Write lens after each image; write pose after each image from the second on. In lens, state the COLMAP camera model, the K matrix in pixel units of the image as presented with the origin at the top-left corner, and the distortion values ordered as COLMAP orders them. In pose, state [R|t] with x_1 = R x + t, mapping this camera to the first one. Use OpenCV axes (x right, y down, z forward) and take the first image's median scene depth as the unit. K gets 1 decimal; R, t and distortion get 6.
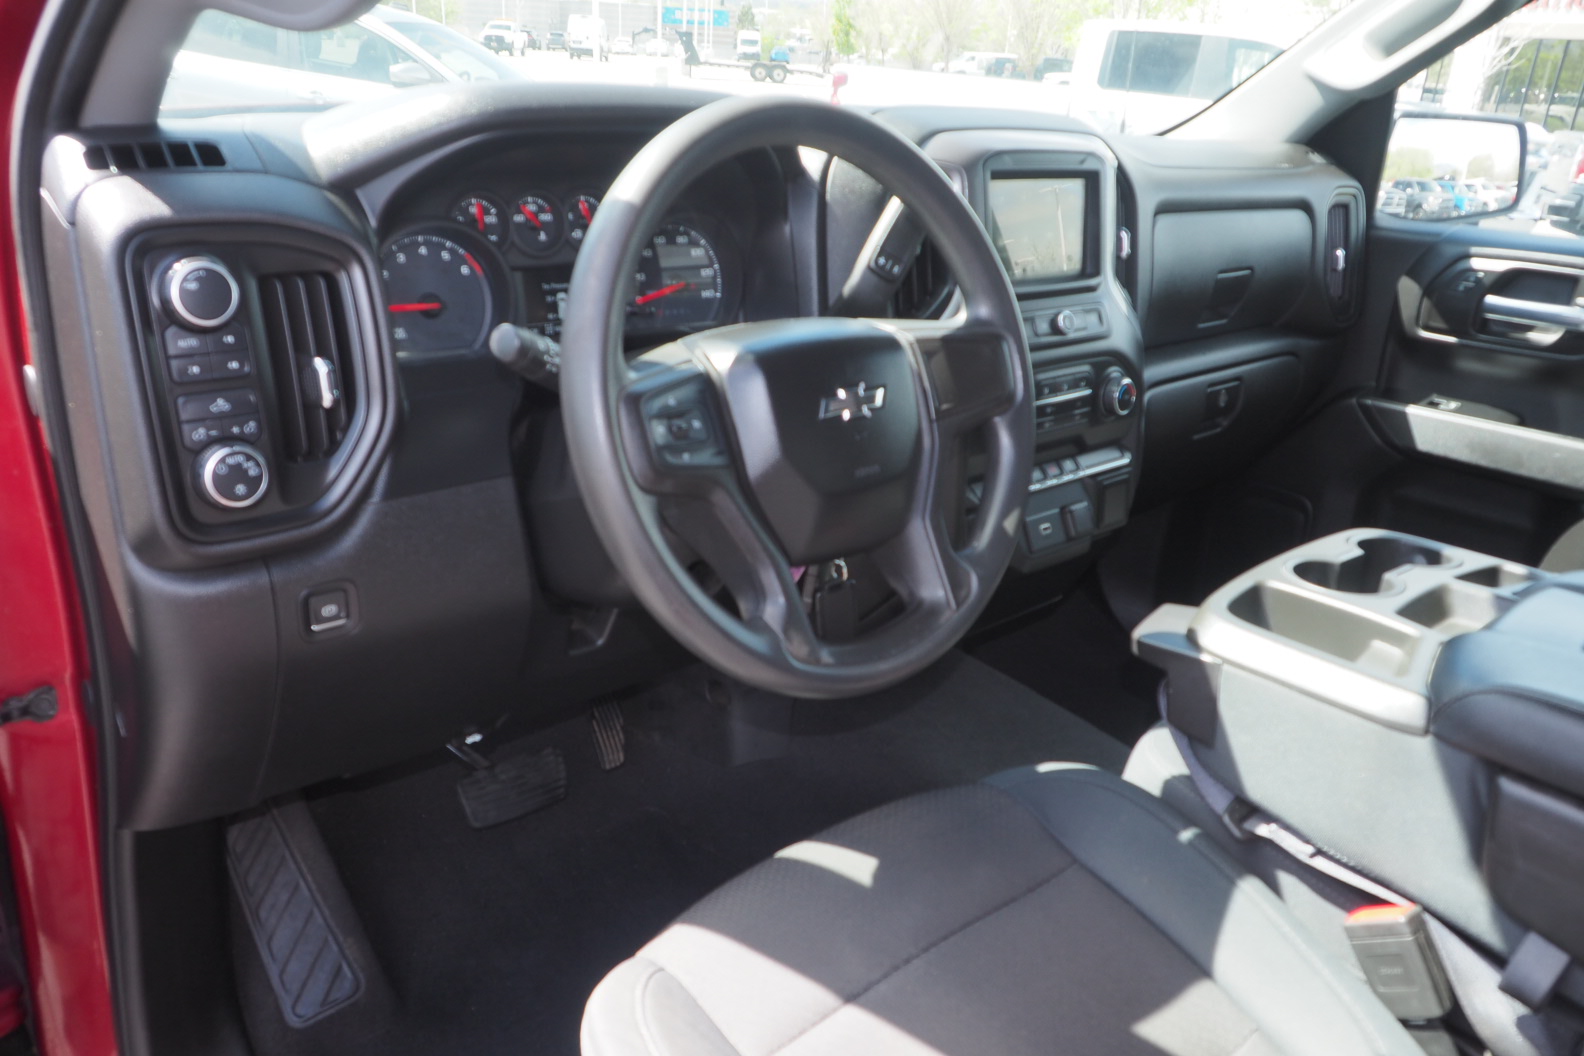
lens RADIAL K [[1167.1, 0, 792.0], [0, 1167.1, 528.0], [0, 0, 1]] dist [0.007122, 0.001823]
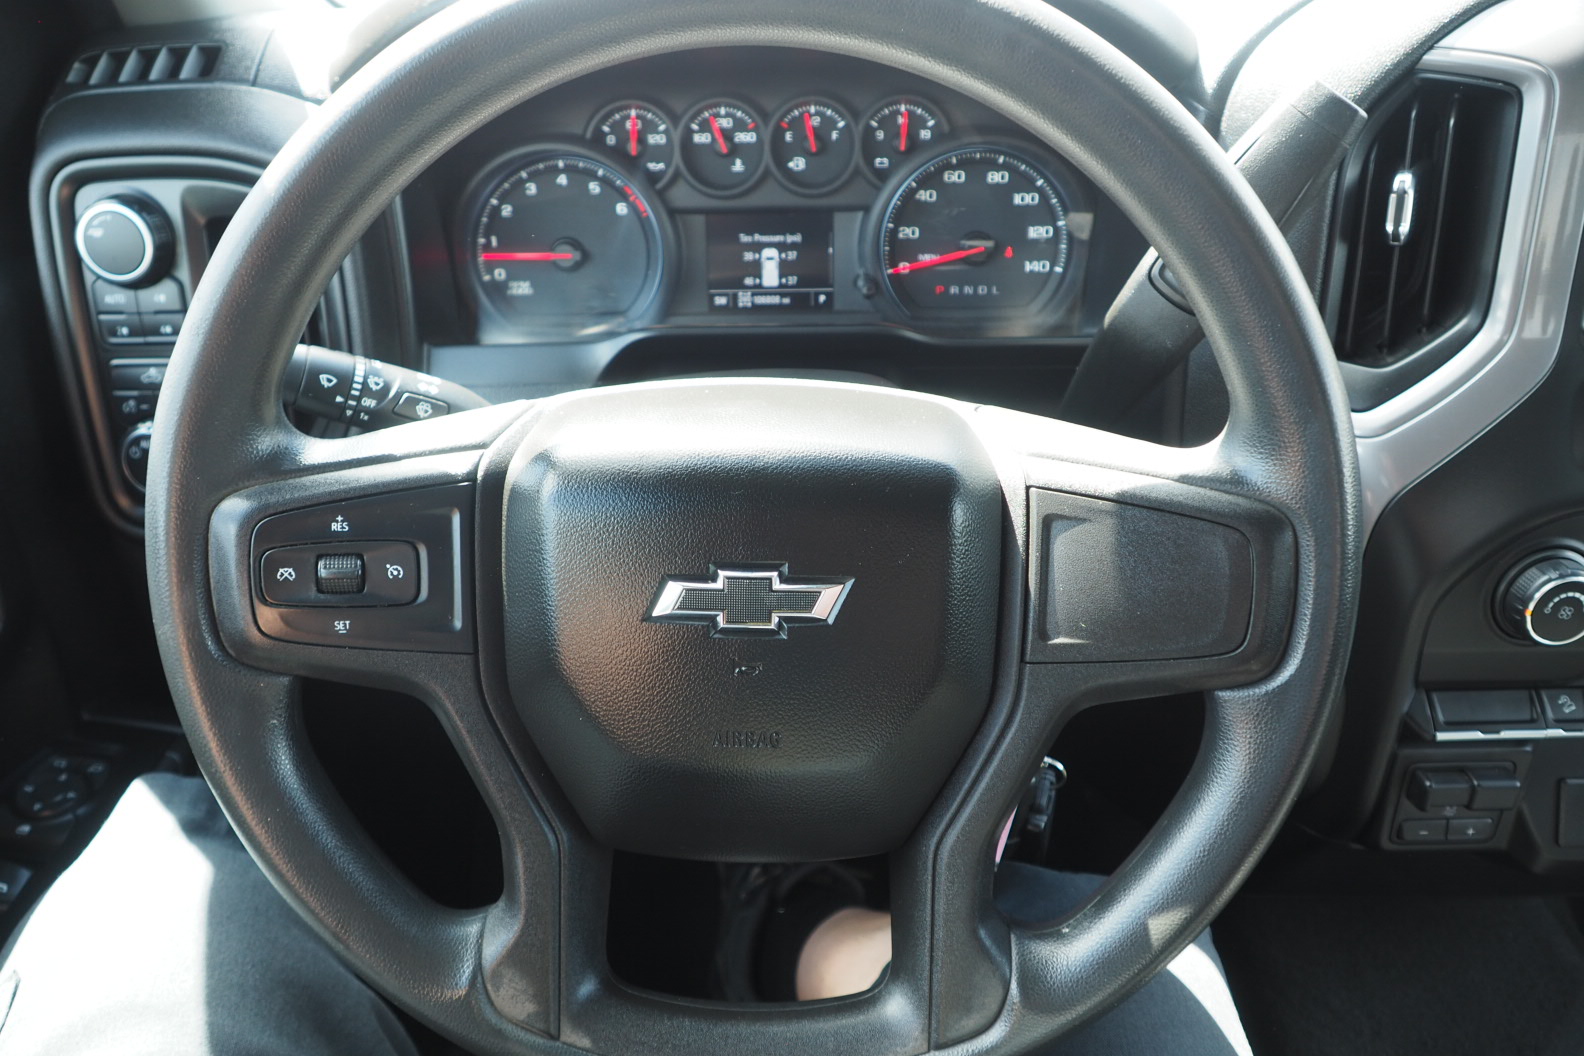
lens RADIAL K [[1108.4, 0, 793.2], [0, 1108.4, 515.1], [0, 0, 1]] dist [-0.021641, -0.007112]
pose [[0.736043, 0.267754, -0.621730, 0.274829], [-0.187827, 0.963166, 0.192435, -0.189045], [0.650355, -0.024862, 0.759224, 0.541334]]
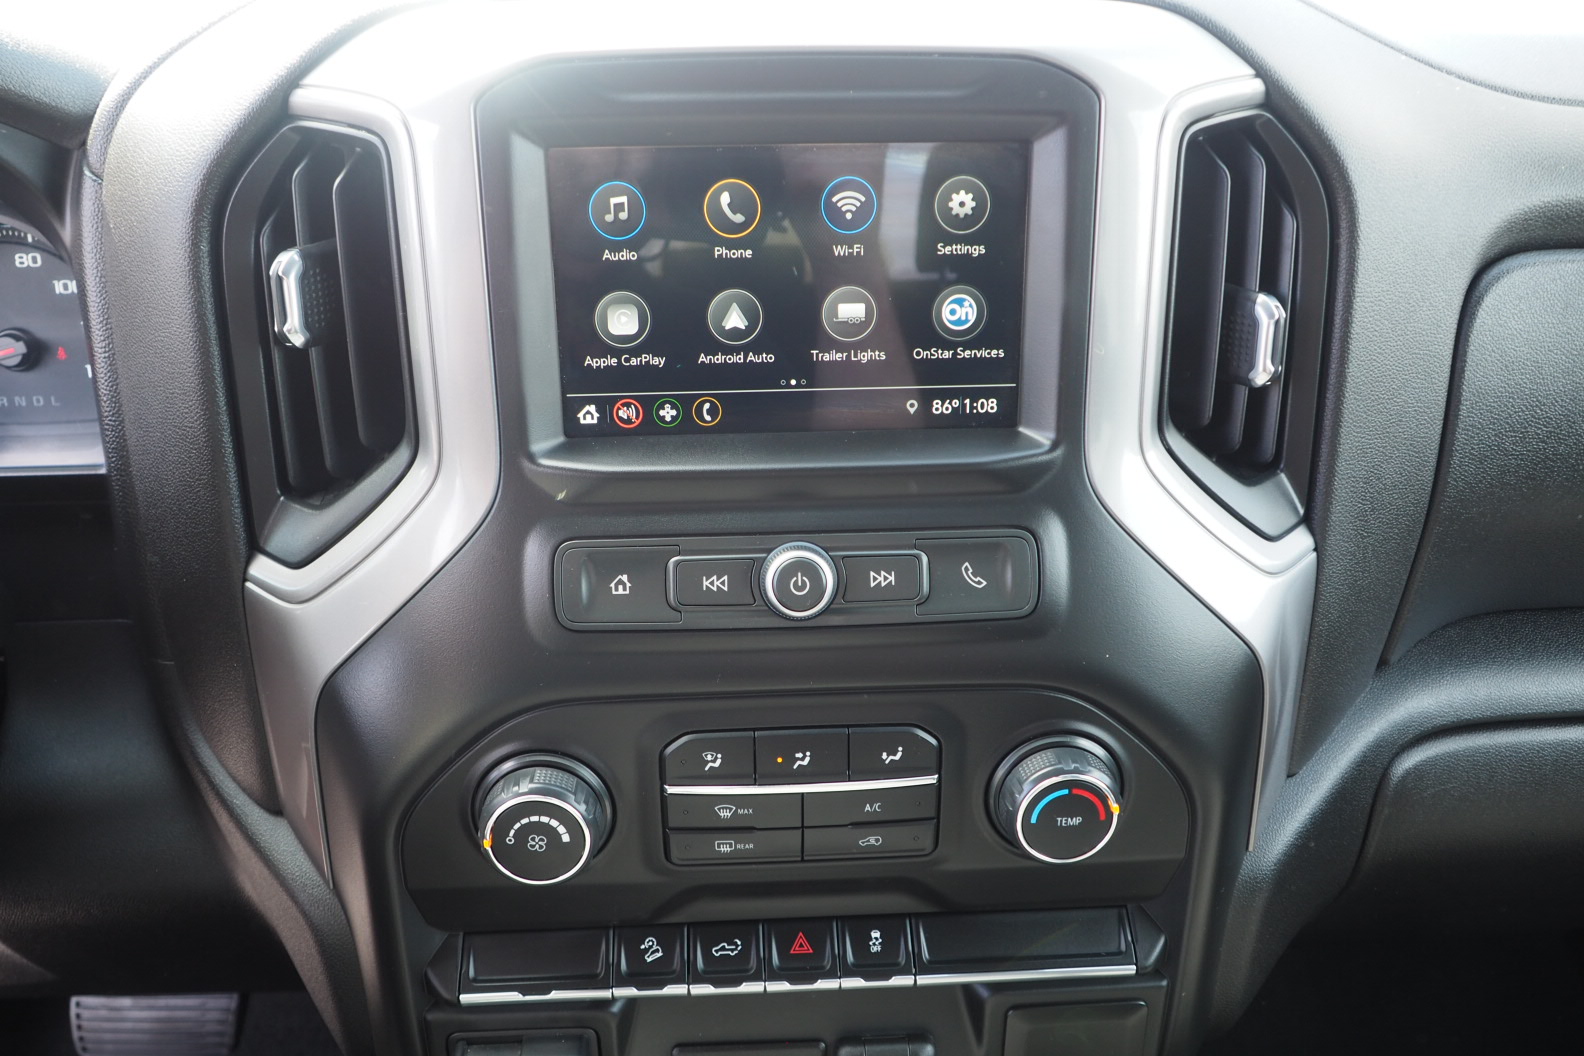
lens RADIAL K [[1156.2, 0, 792.0], [0, 1156.2, 528.0], [0, 0, 1]] dist [-0.022026, 0.002212]
pose [[0.768650, 0.220813, -0.600349, 0.531103], [-0.180004, 0.975270, 0.128246, -0.292118], [0.613820, 0.009489, 0.789389, 0.931996]]
